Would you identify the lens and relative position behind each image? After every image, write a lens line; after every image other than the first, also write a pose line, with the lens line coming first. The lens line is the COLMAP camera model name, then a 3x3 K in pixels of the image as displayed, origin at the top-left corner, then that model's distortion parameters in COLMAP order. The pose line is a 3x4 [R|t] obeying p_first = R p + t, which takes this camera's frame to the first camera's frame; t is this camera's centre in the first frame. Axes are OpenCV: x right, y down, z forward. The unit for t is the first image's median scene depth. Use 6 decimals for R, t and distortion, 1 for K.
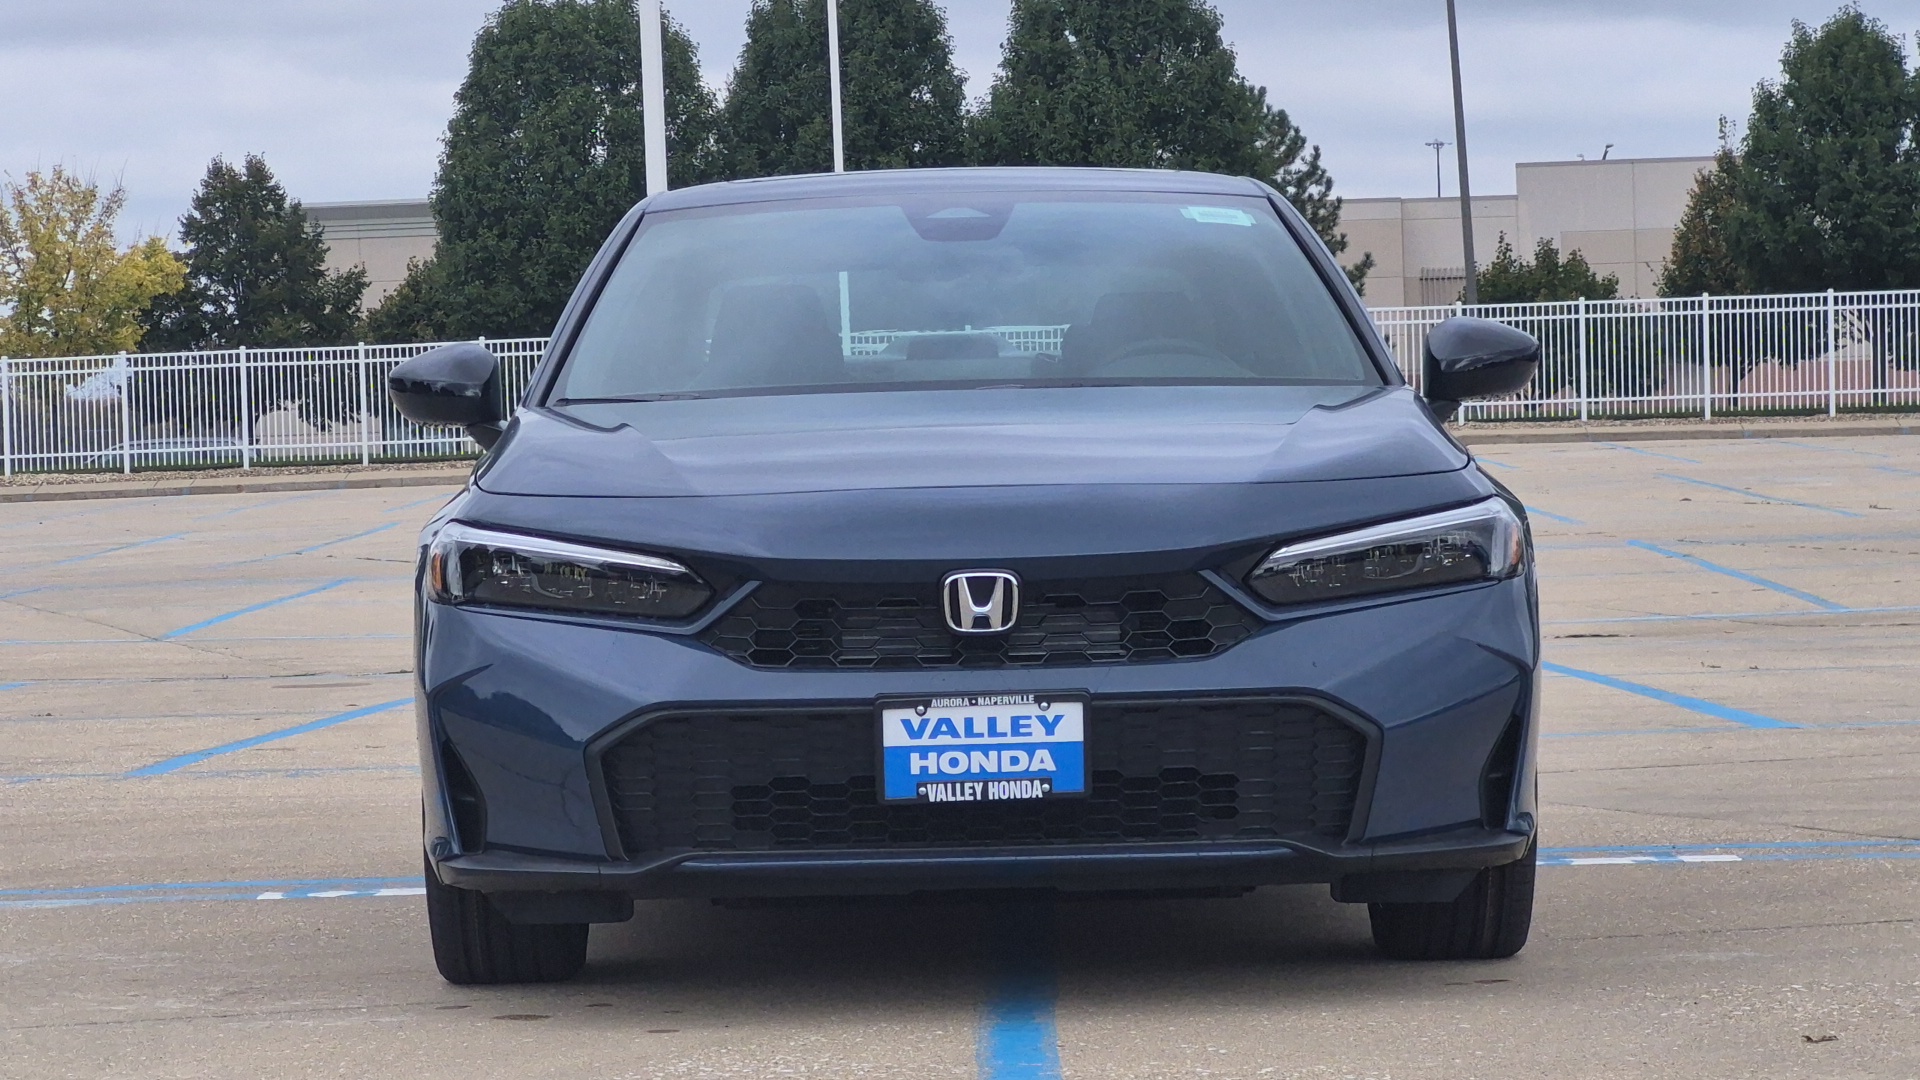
lens RADIAL K [[4891.1, 0, 950.6], [0, 4891.1, 547.6], [0, 0, 1]] dist [-0.103404, 0.000000]
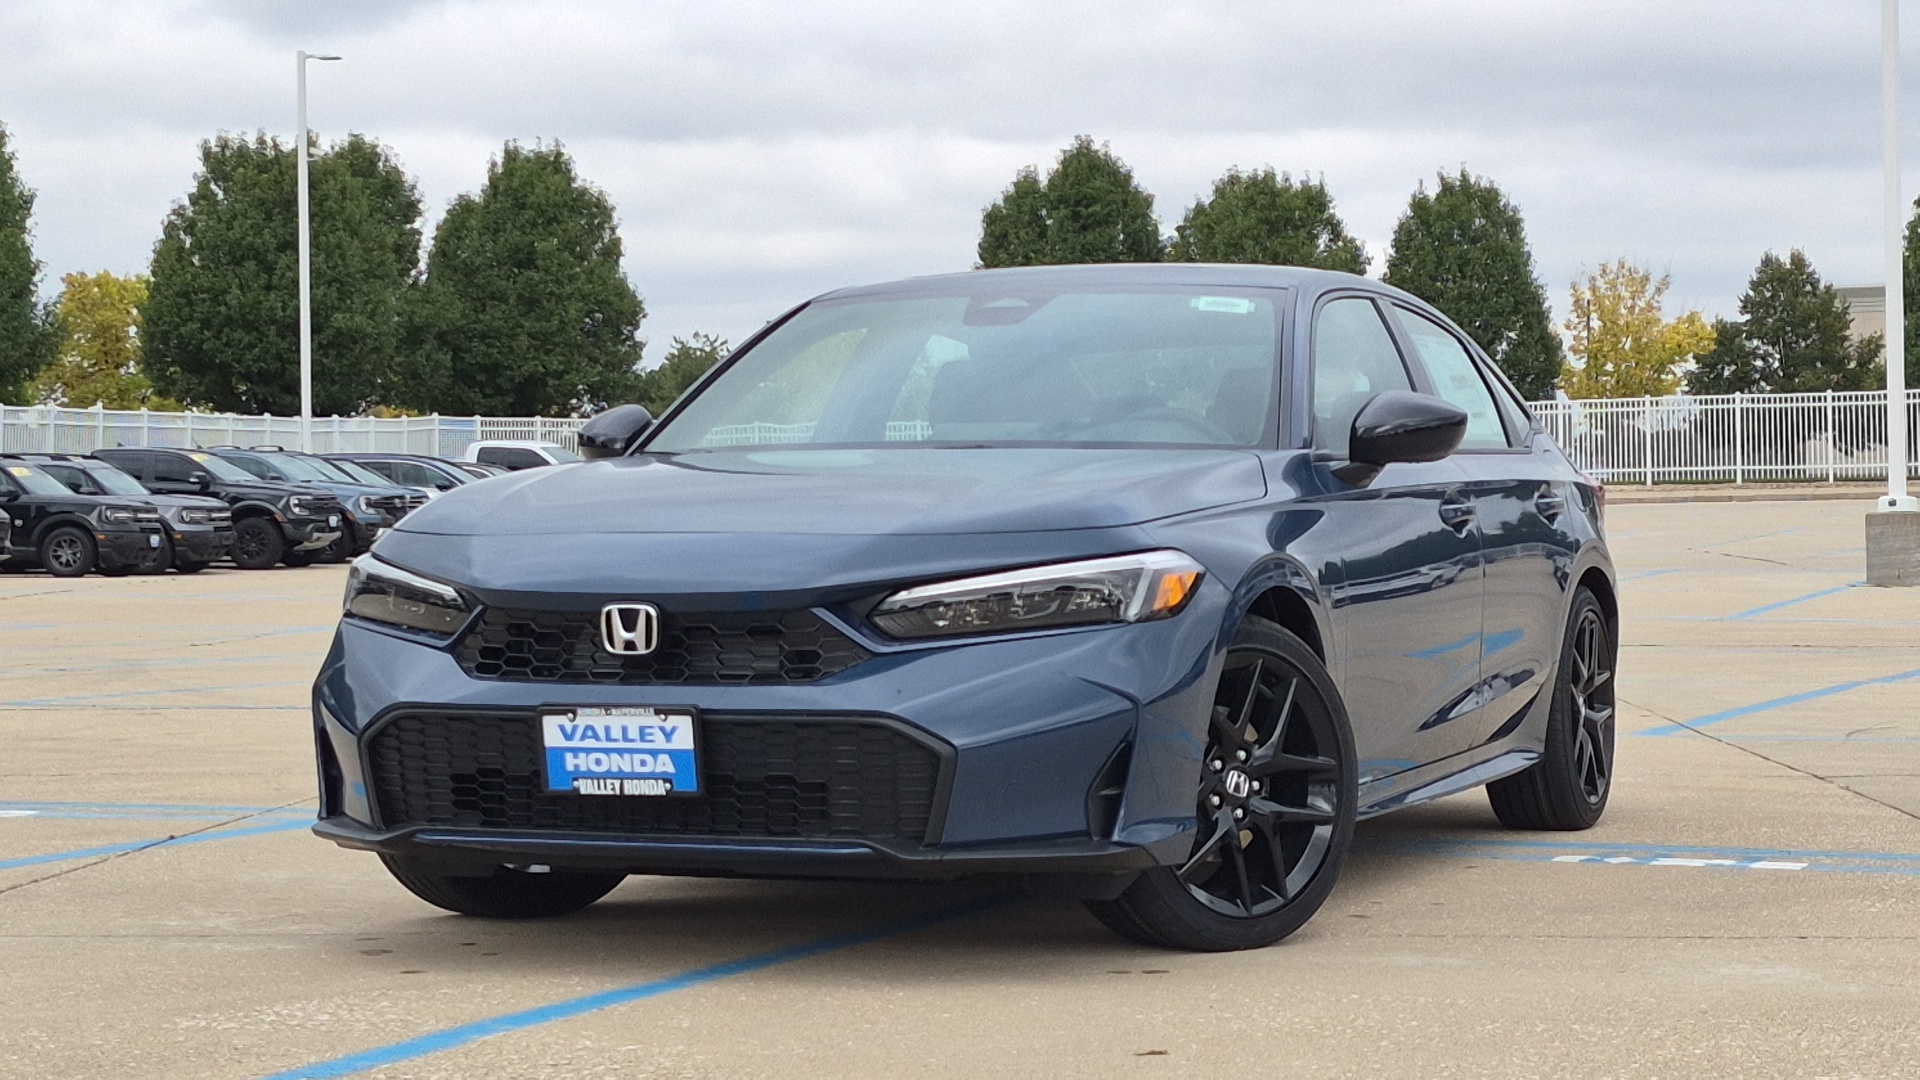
lens RADIAL K [[3552.5, 0, 963.0], [0, 3552.5, 546.1], [0, 0, 1]] dist [0.052341, 0.000000]
pose [[0.928217, 0.023096, -0.371321, 0.405444], [-0.022152, 0.999731, 0.006810, -0.017004], [0.371379, 0.001904, 0.928479, 0.220536]]
